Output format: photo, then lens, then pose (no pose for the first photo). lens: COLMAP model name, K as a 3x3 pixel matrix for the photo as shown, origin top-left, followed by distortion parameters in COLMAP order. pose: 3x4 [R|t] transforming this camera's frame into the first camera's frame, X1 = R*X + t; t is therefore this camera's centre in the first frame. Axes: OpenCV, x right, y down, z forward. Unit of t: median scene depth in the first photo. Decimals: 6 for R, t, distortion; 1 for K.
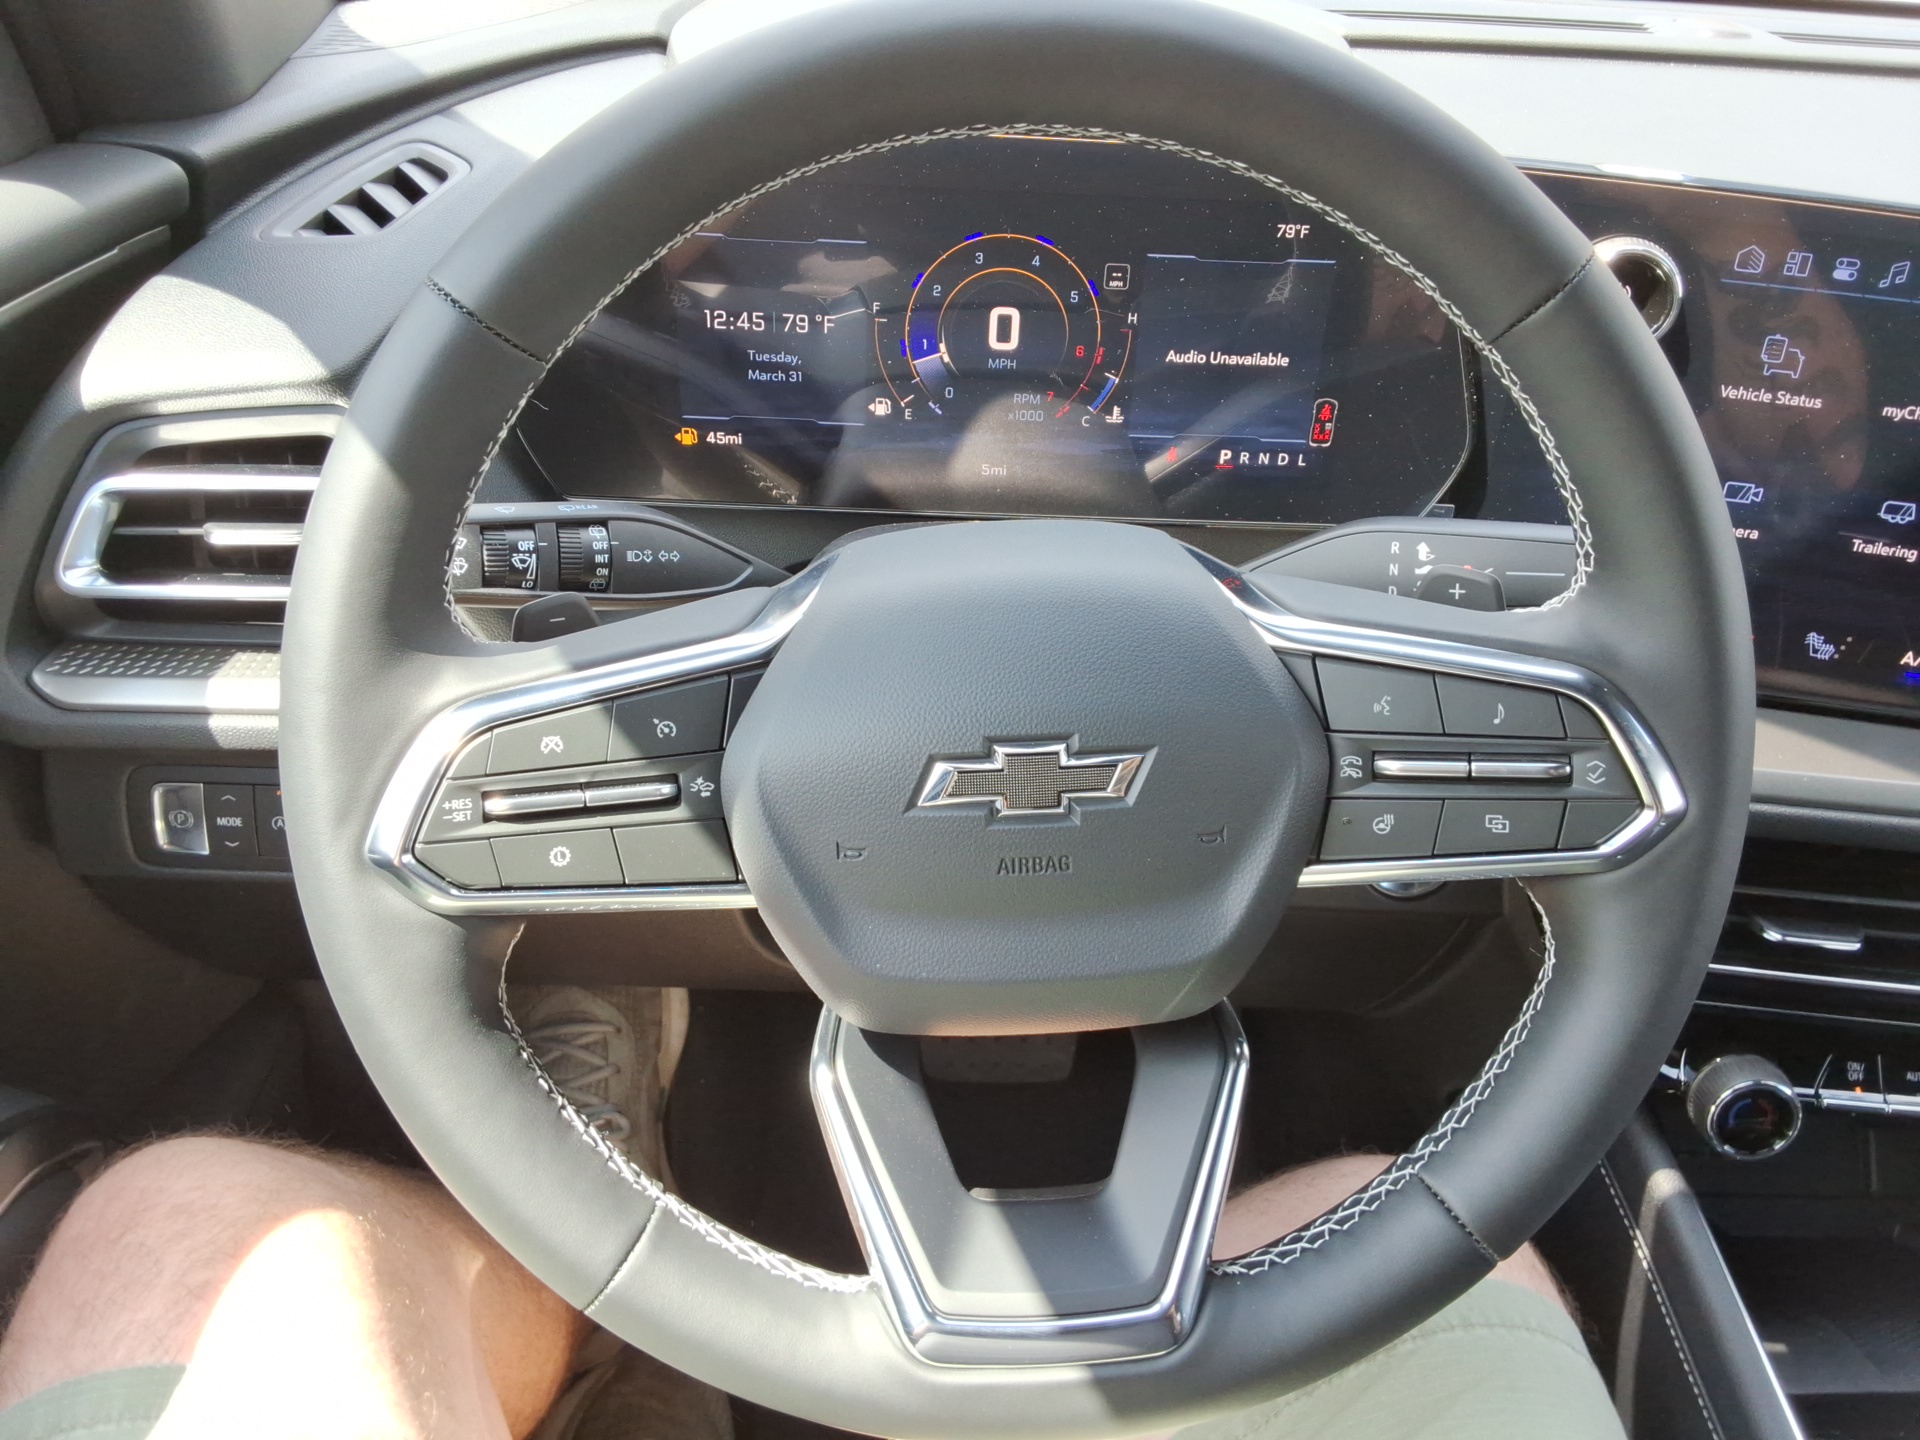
lens RADIAL K [[1543.6, 0, 963.8], [0, 1543.6, 737.1], [0, 0, 1]] dist [0.092804, -0.128365]
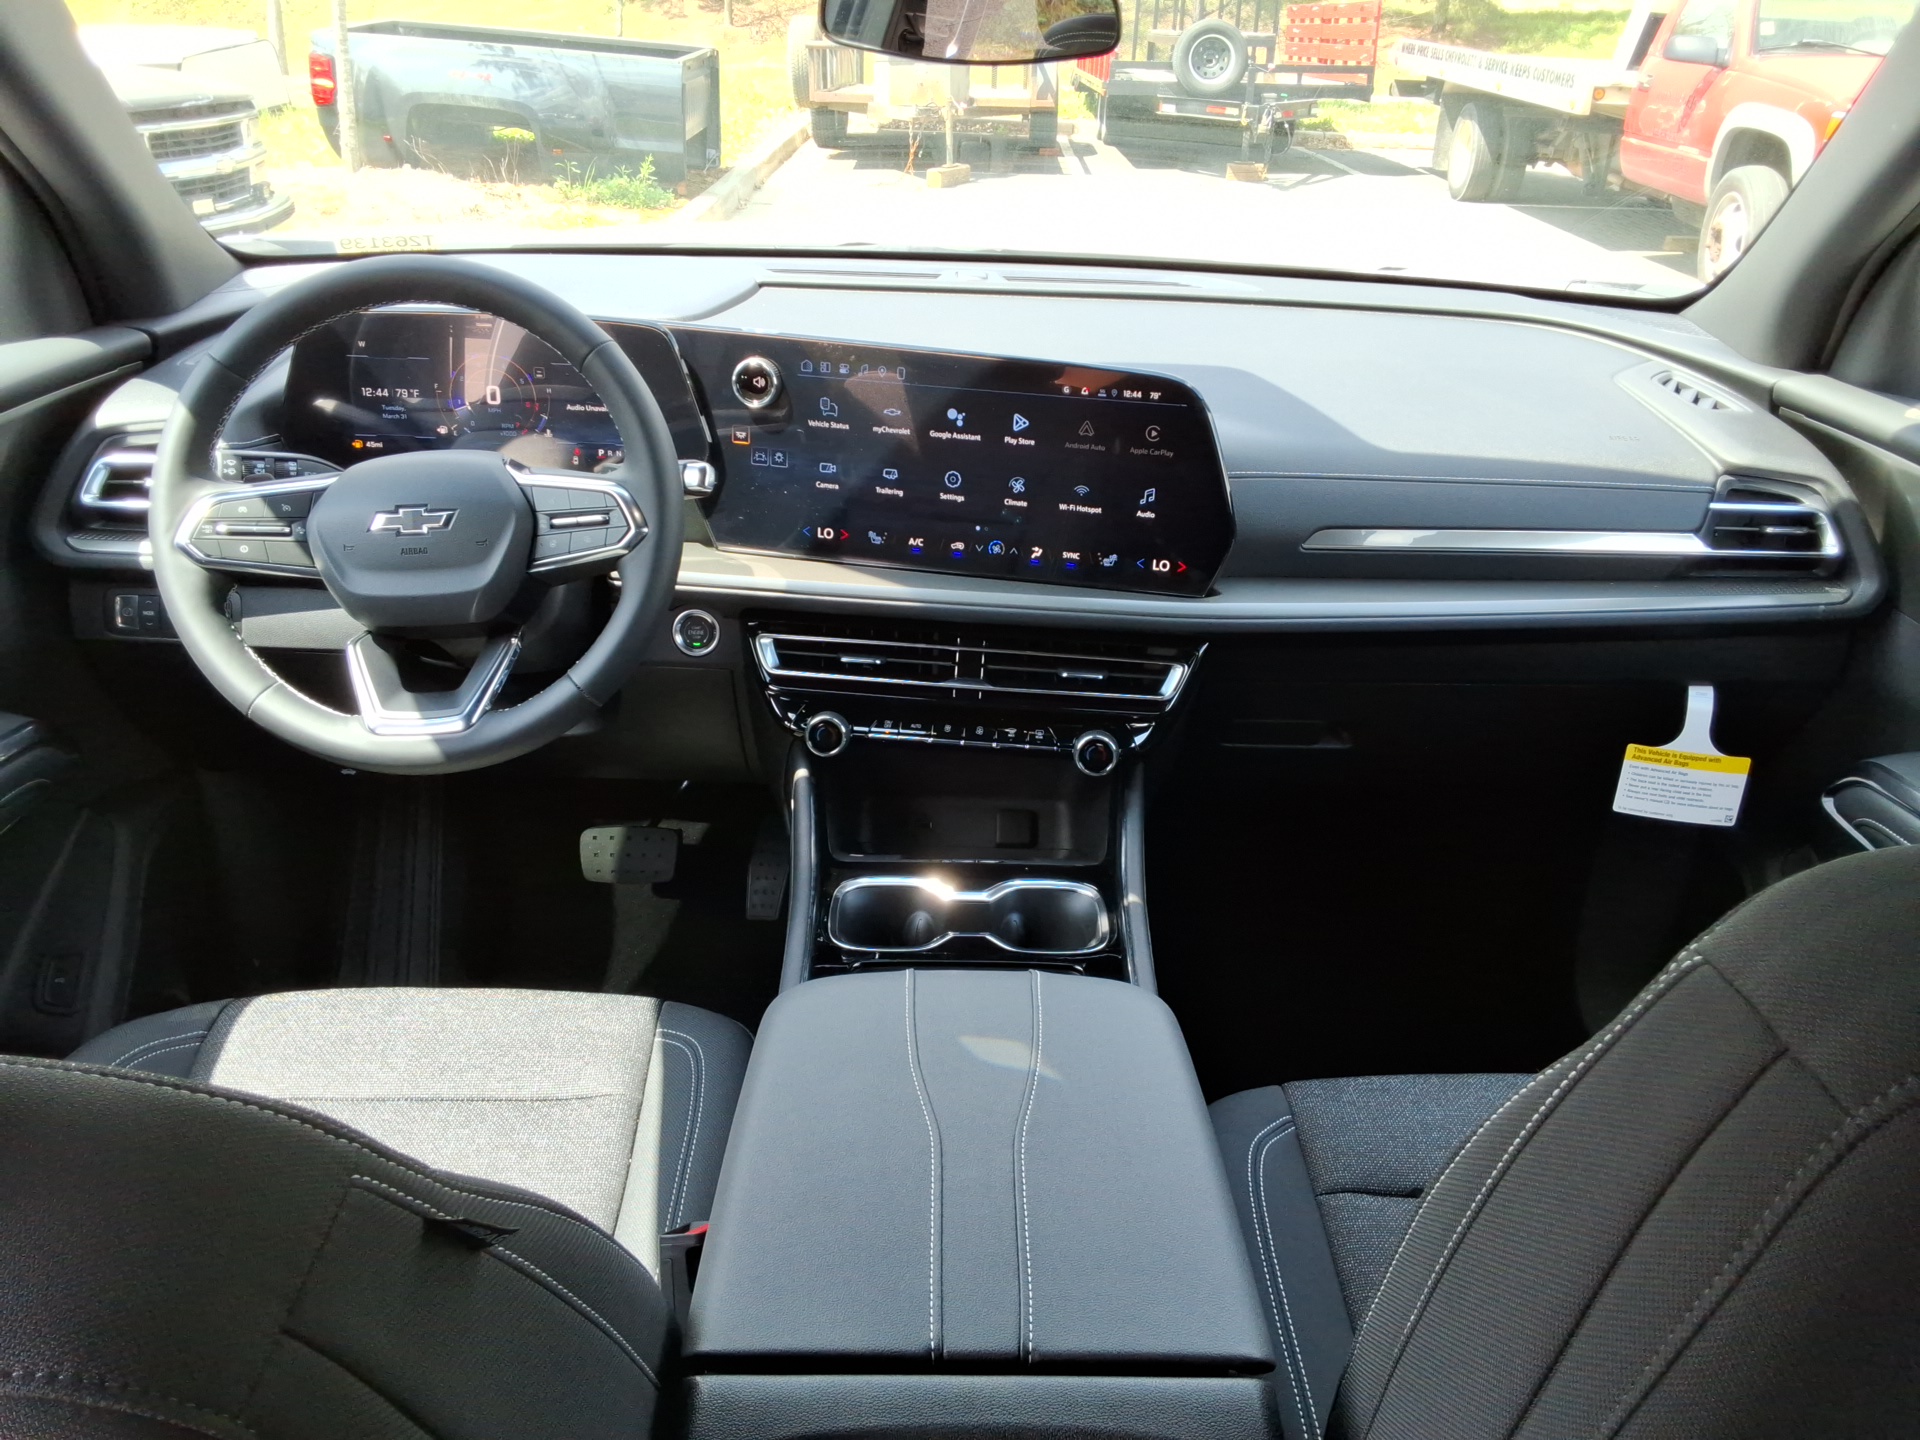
lens RADIAL K [[1543.6, 0, 973.0], [0, 1543.6, 727.7], [0, 0, 1]] dist [0.092804, -0.128365]
pose [[0.999663, -0.009362, -0.024193, 0.784457], [0.005531, 0.988089, -0.153783, 0.582949], [0.025344, 0.153597, 0.987808, -1.195482]]
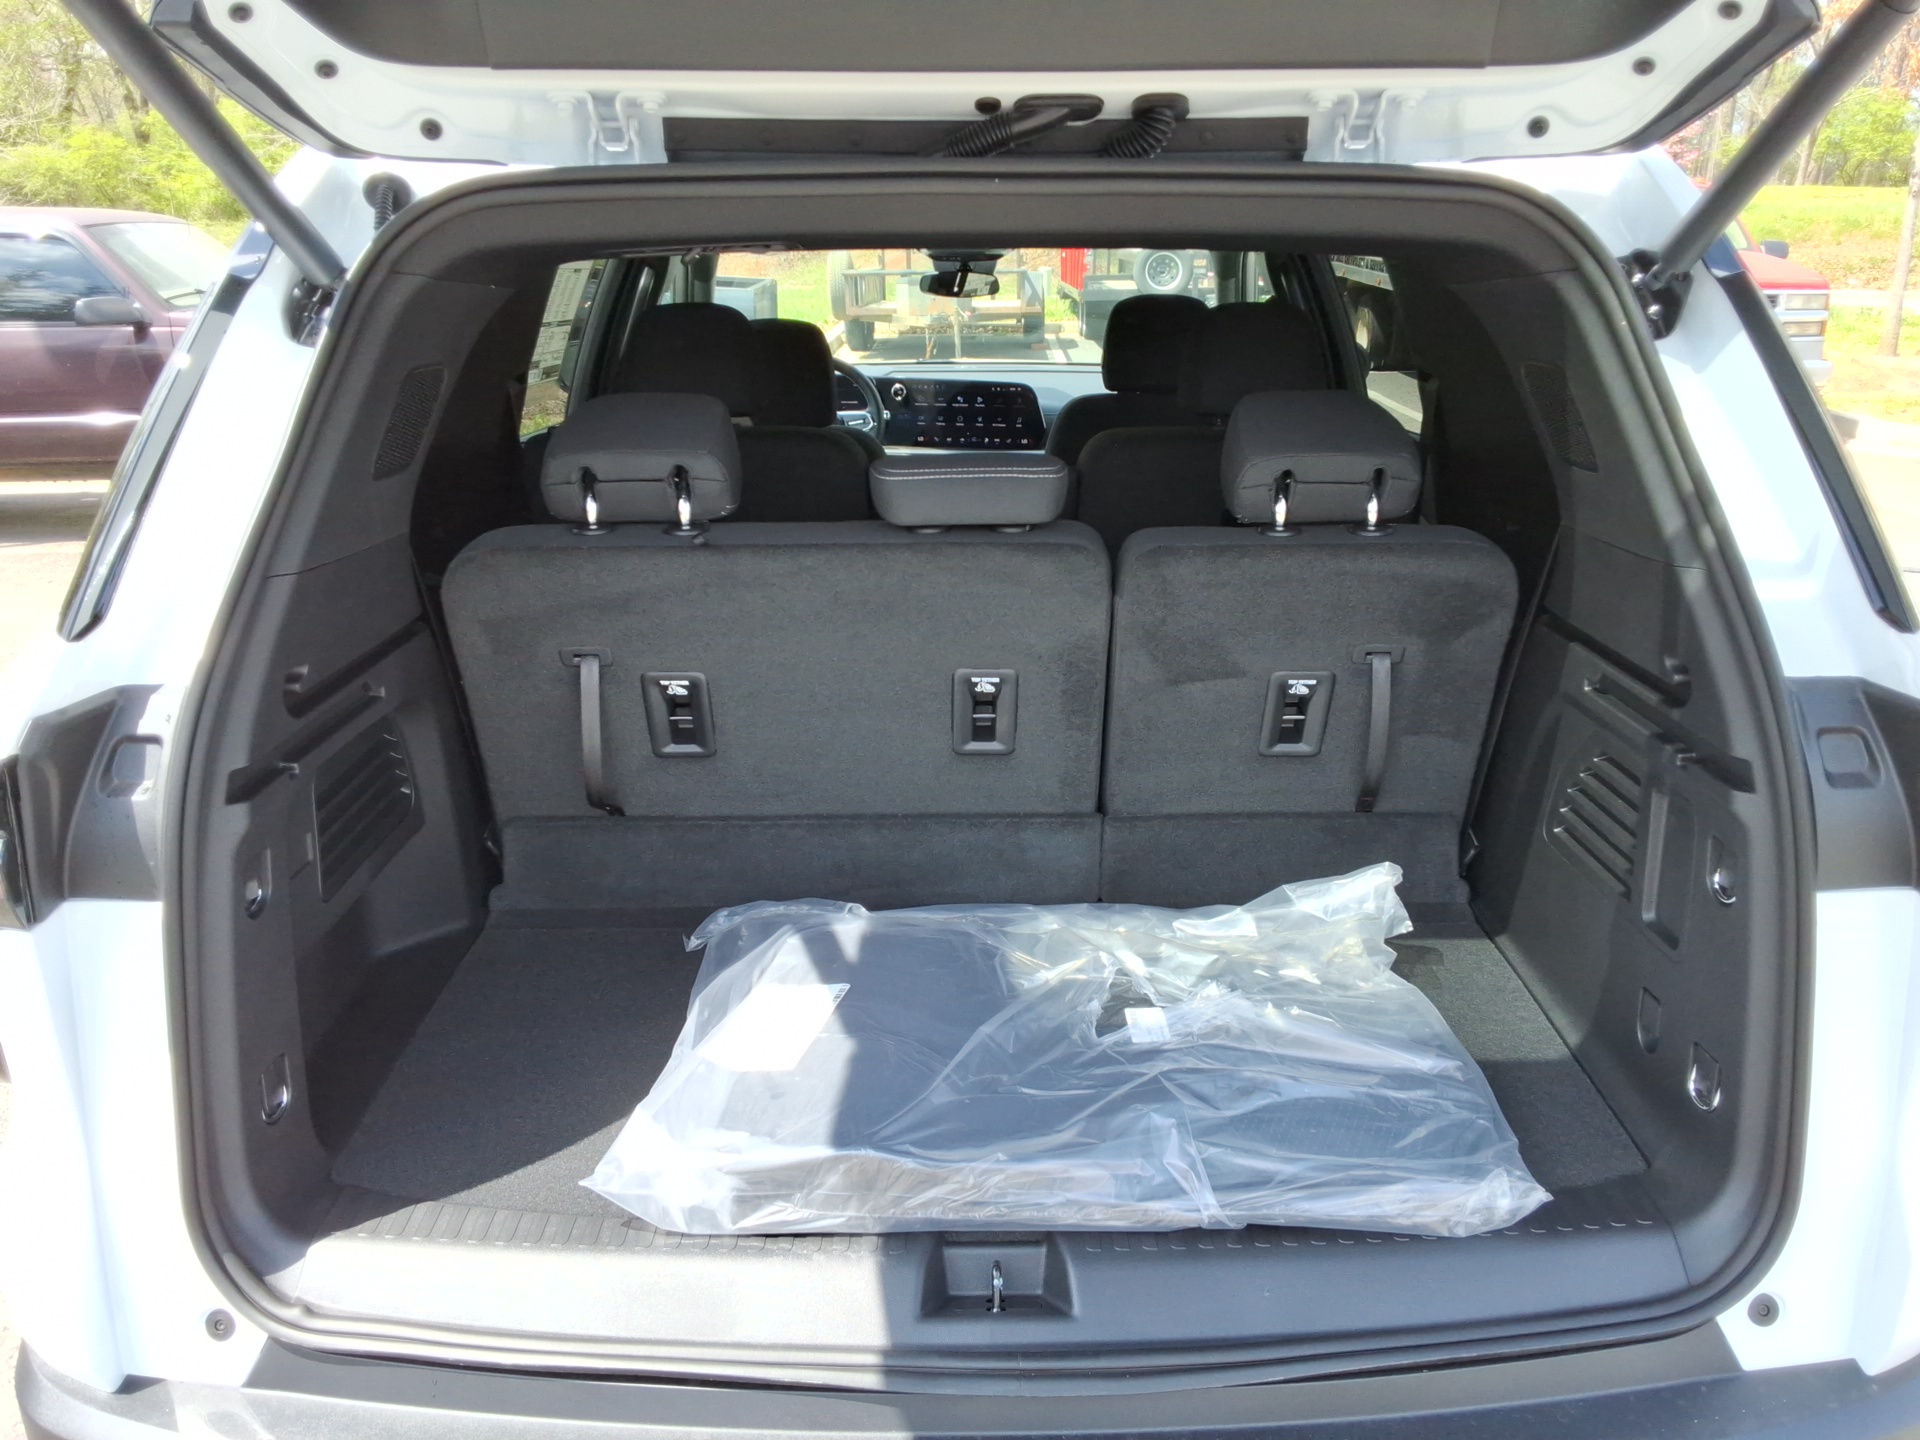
lens RADIAL K [[1543.6, 0, 965.1], [0, 1543.6, 723.6], [0, 0, 1]] dist [0.092804, -0.128365]
pose [[0.998023, -0.047304, -0.041391, 0.967996], [0.034240, 0.961375, -0.273105, 3.332541], [0.052711, 0.271148, 0.961093, -5.782398]]
